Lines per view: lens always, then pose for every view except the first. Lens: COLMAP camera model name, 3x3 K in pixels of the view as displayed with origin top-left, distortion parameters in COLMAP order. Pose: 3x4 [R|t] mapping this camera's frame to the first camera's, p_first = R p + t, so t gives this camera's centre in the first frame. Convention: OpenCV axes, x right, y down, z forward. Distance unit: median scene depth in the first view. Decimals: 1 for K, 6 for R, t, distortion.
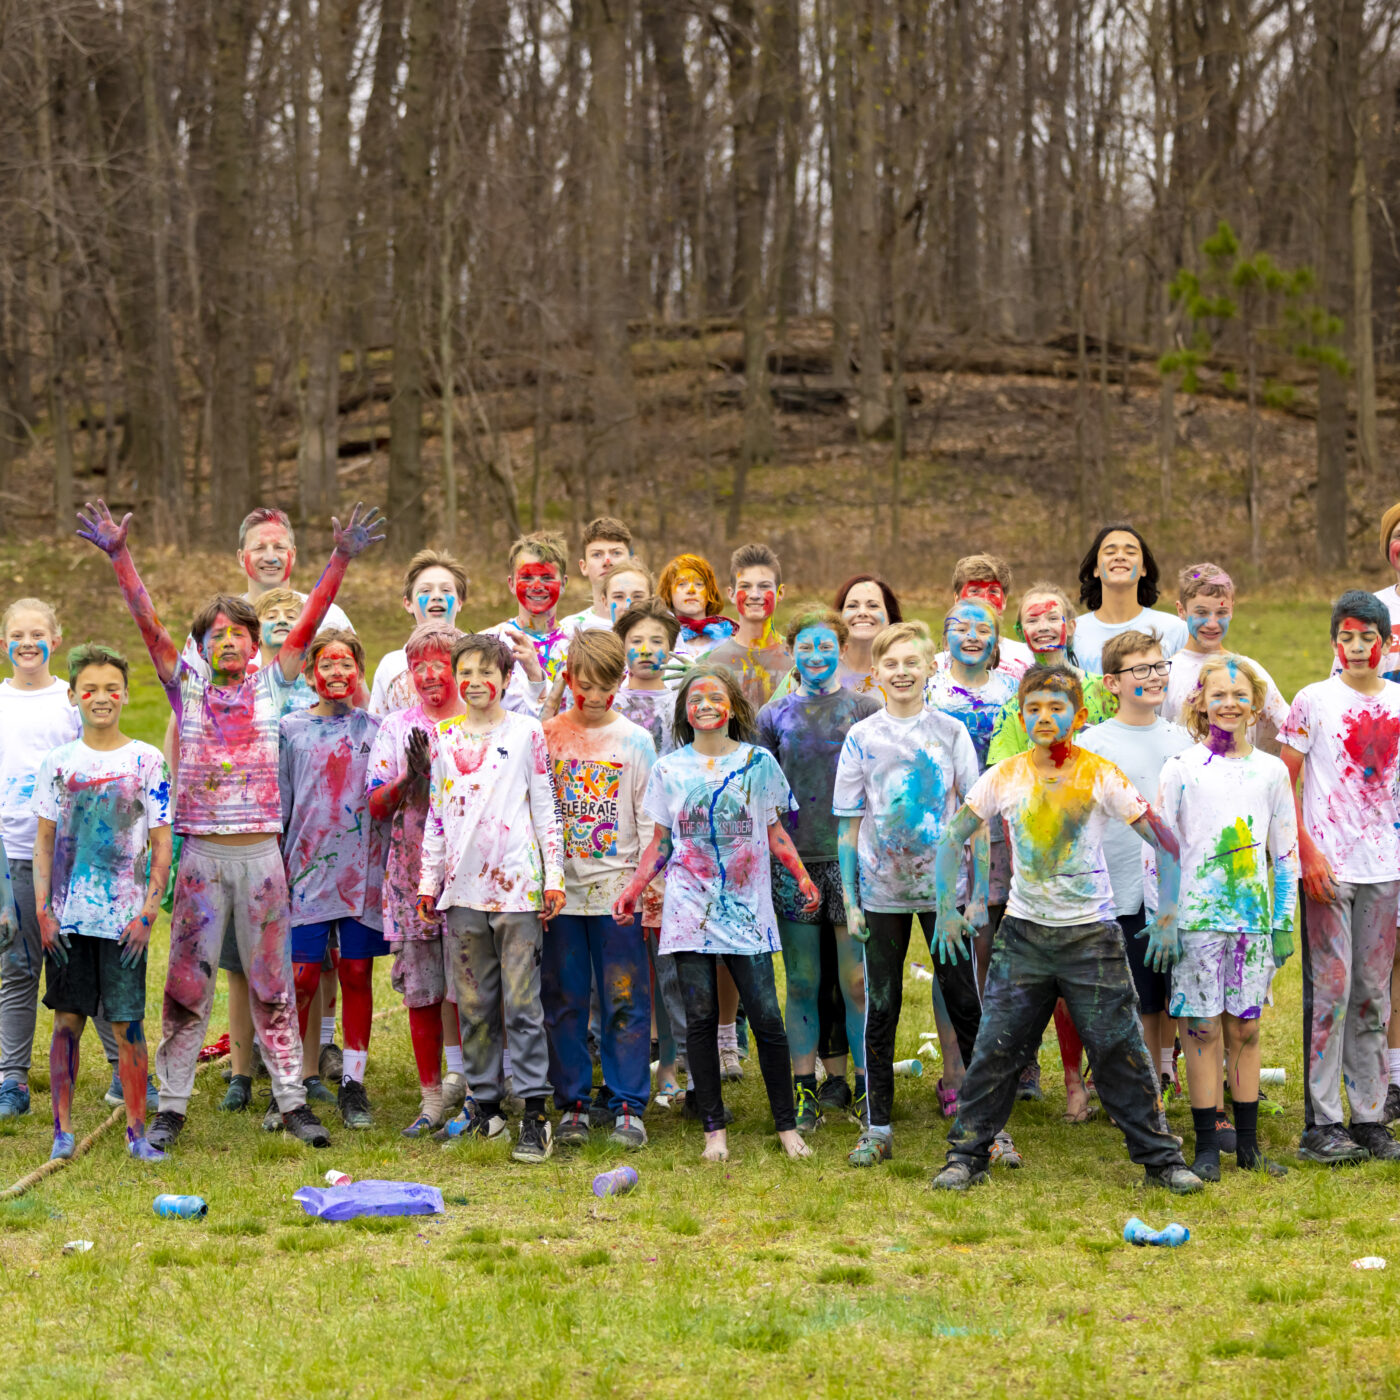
lens RADIAL K [[6935.4, 0, 700.0], [0, 6935.4, 700.0], [0, 0, 1]] dist [0.104717, -1.522048]
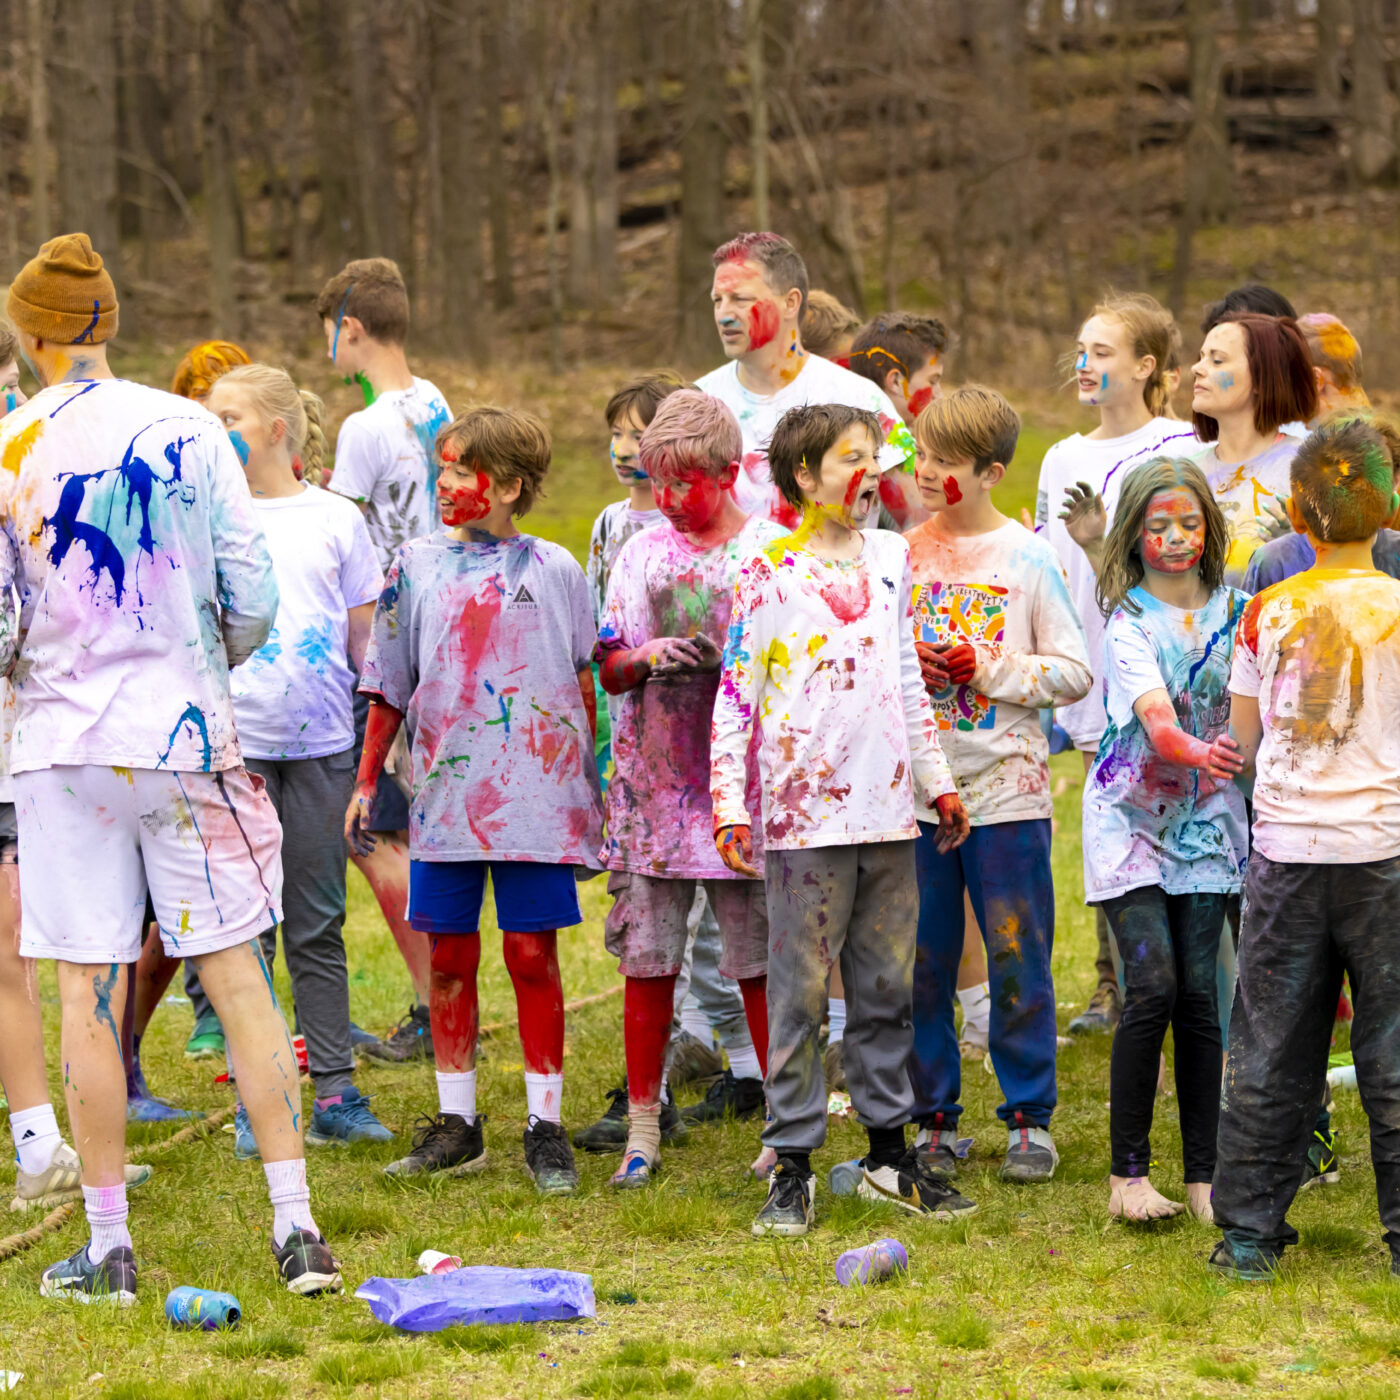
lens RADIAL K [[6935.4, 0, 700.0], [0, 6935.4, 700.0], [0, 0, 1]] dist [0.104717, -1.522048]
pose [[0.992879, -0.018664, -0.117656, 0.049361], [0.019271, 0.999806, 0.004030, 0.013951], [0.117558, -0.006269, 0.993046, 0.356033]]
